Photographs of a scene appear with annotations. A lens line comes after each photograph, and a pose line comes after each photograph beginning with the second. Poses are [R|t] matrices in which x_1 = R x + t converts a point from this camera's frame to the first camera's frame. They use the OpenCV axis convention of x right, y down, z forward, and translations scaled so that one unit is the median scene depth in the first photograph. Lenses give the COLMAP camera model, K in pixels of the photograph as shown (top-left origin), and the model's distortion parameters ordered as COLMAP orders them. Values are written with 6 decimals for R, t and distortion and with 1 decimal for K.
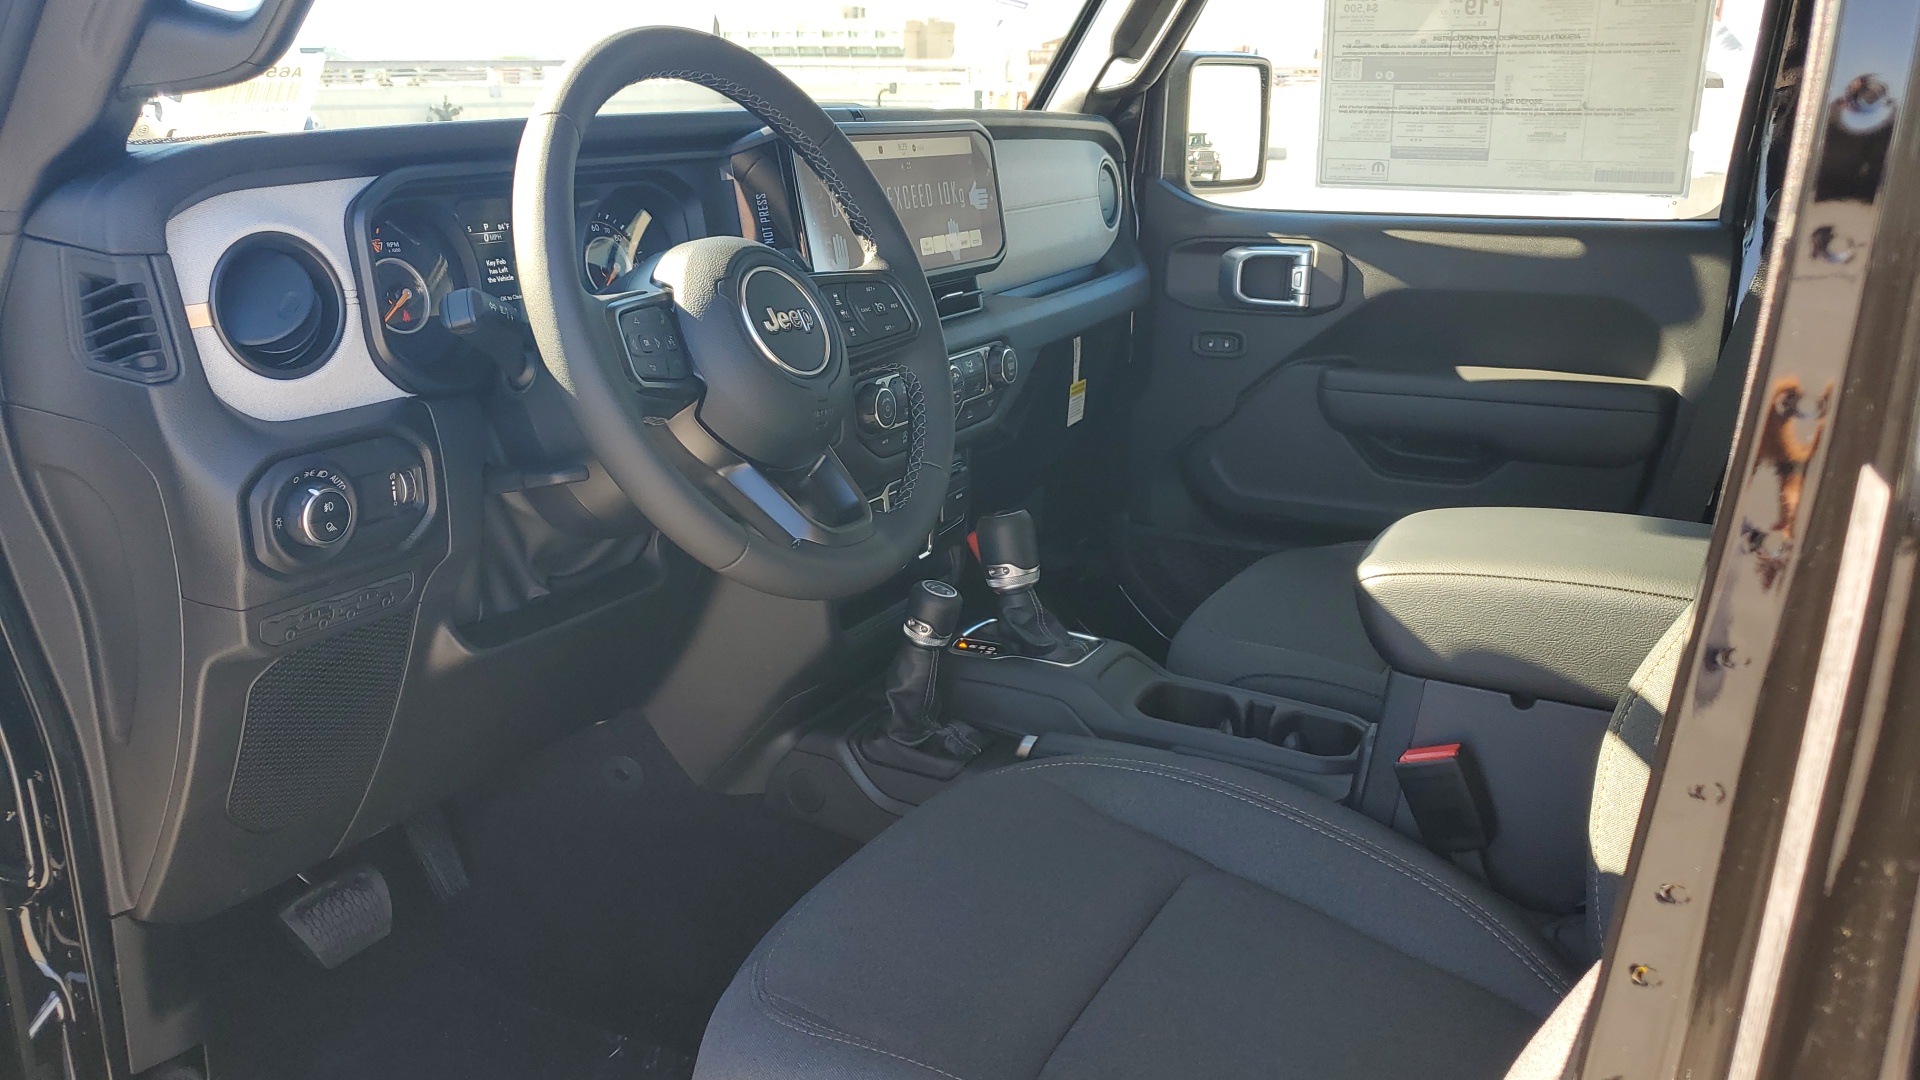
lens RADIAL K [[1504.7, 0, 960.0], [0, 1504.7, 540.0], [0, 0, 1]] dist [0.055875, -0.050939]
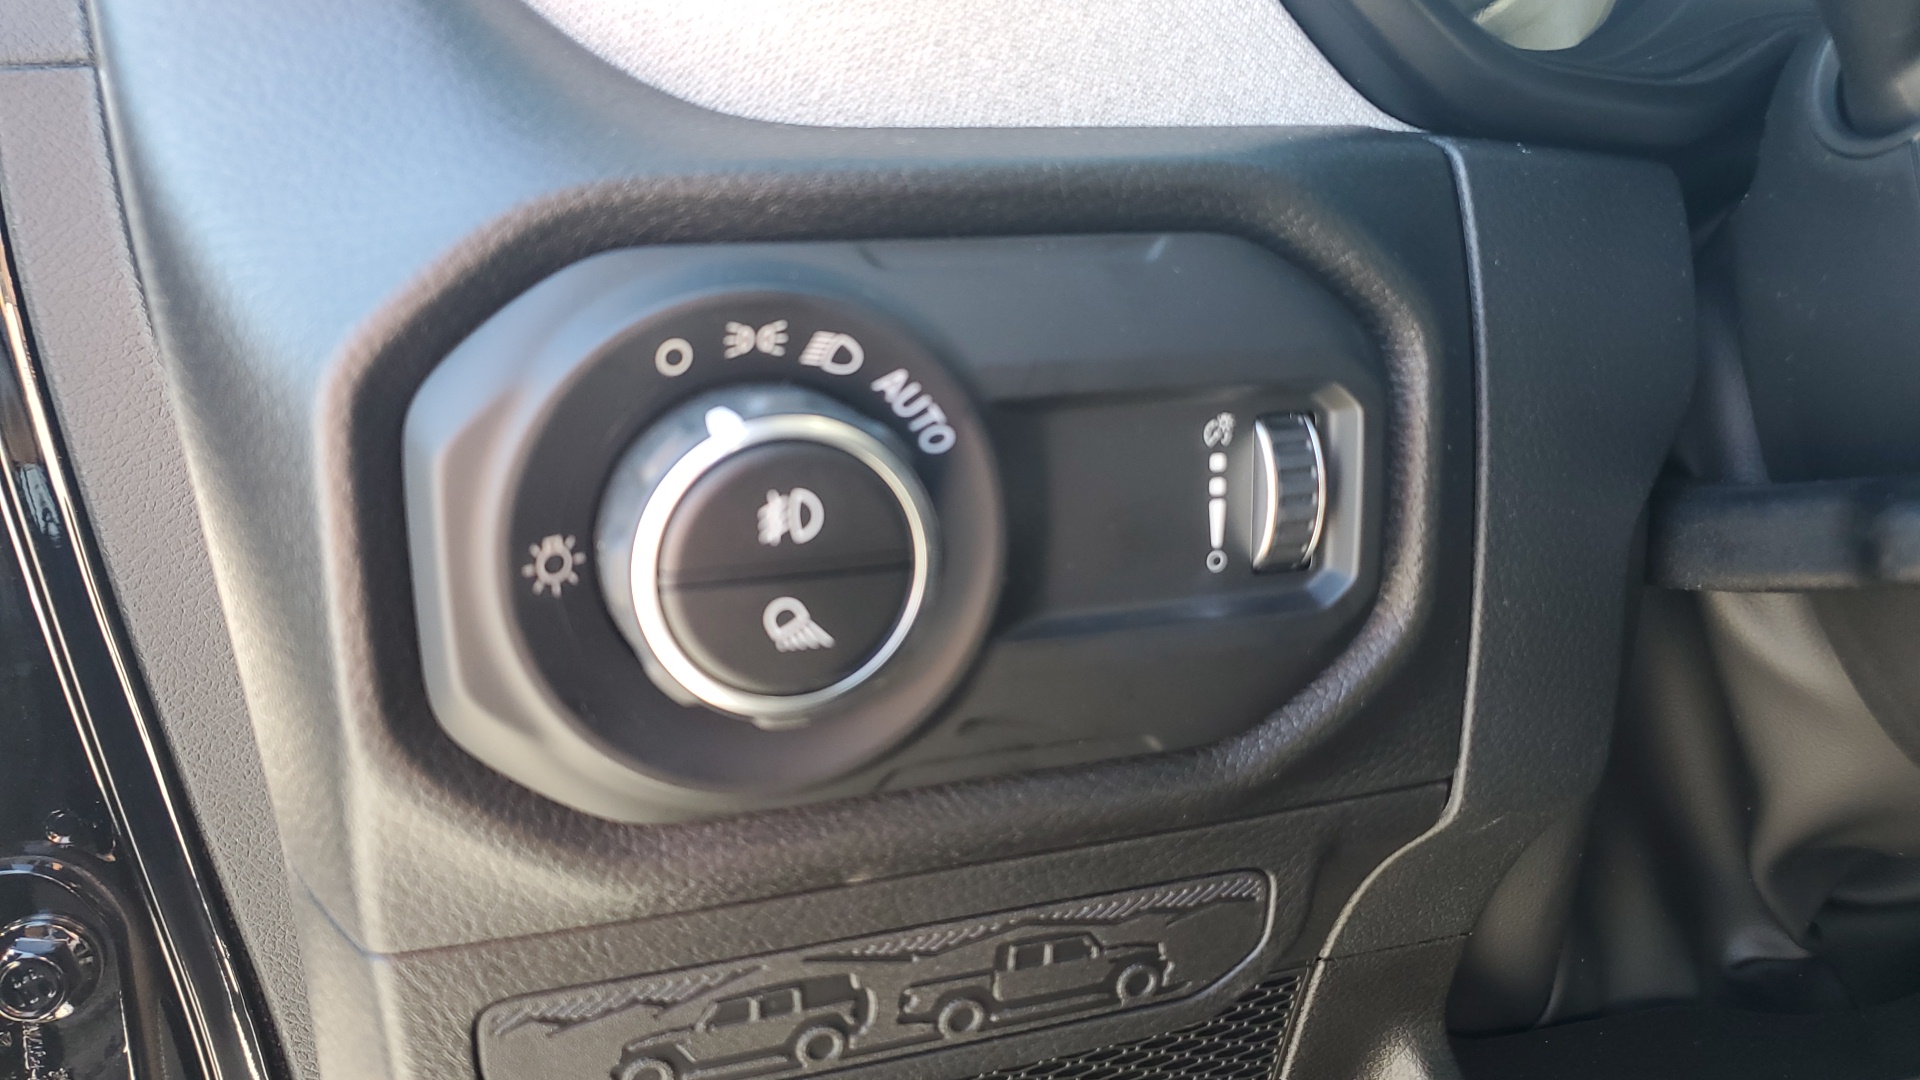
lens RADIAL K [[1474.4, 0, 983.1], [0, 1474.4, 544.2], [0, 0, 1]] dist [0.094230, -0.171777]
pose [[0.752421, 0.121520, -0.647375, -0.129296], [-0.165699, 0.986148, -0.007475, -0.009581], [0.637500, 0.112894, 0.762135, 0.403387]]
